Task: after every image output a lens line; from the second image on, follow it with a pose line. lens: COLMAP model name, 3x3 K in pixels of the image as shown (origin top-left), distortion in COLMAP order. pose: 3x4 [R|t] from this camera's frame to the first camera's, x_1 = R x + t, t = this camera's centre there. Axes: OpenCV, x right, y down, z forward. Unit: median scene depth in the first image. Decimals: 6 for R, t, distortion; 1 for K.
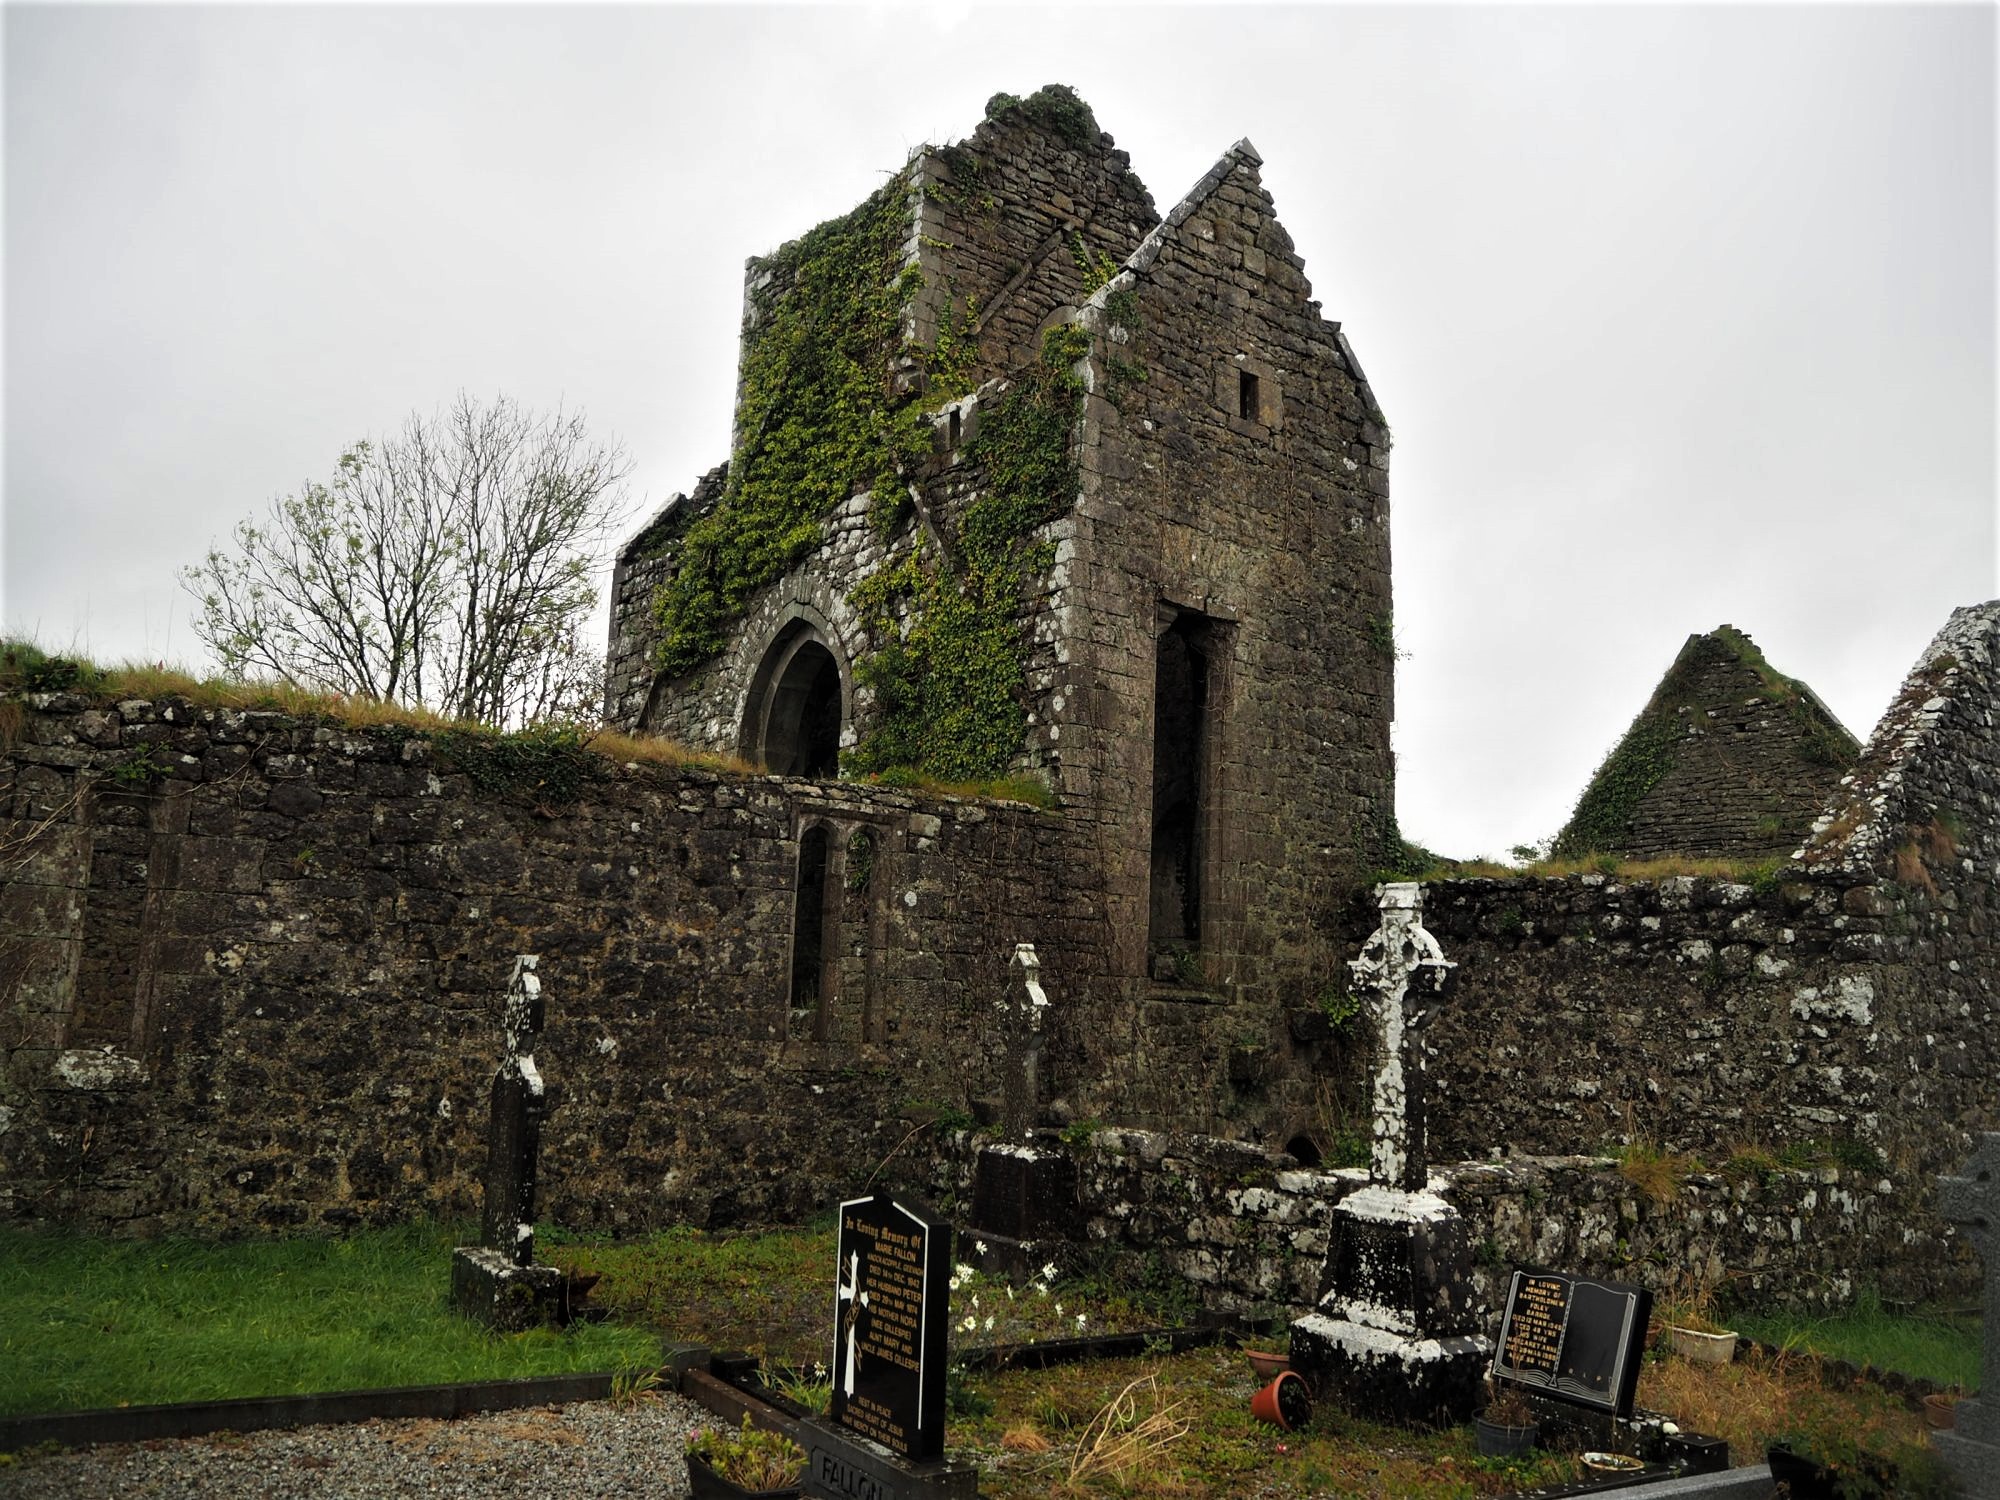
lens RADIAL K [[1666.2, 0, 1000.1], [0, 1666.2, 751.9], [0, 0, 1]] dist [-0.004006, -0.000994]
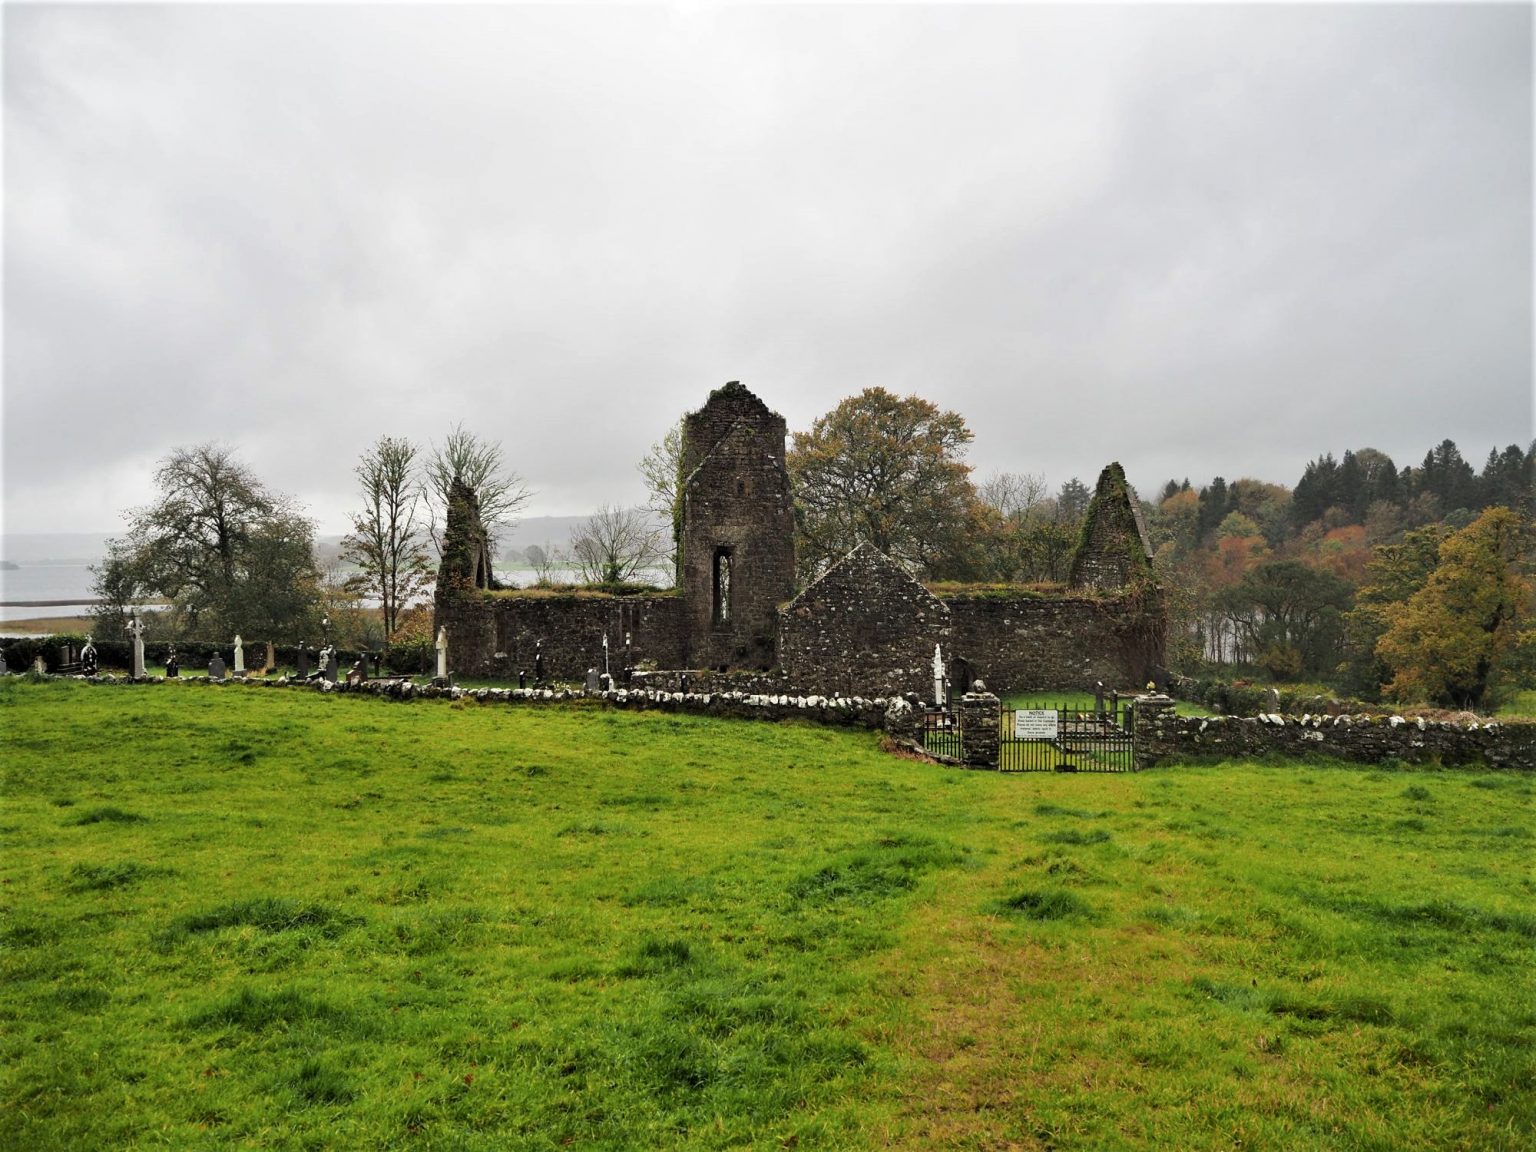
lens RADIAL K [[1253.7, 0, 768.1], [0, 1253.7, 576.3], [0, 0, 1]] dist [0.000931, 0.000860]
pose [[0.850036, -0.031572, -0.525777, 2.509758], [0.115203, 0.985178, 0.127094, -0.529279], [0.513972, -0.168606, 0.841074, -2.178997]]
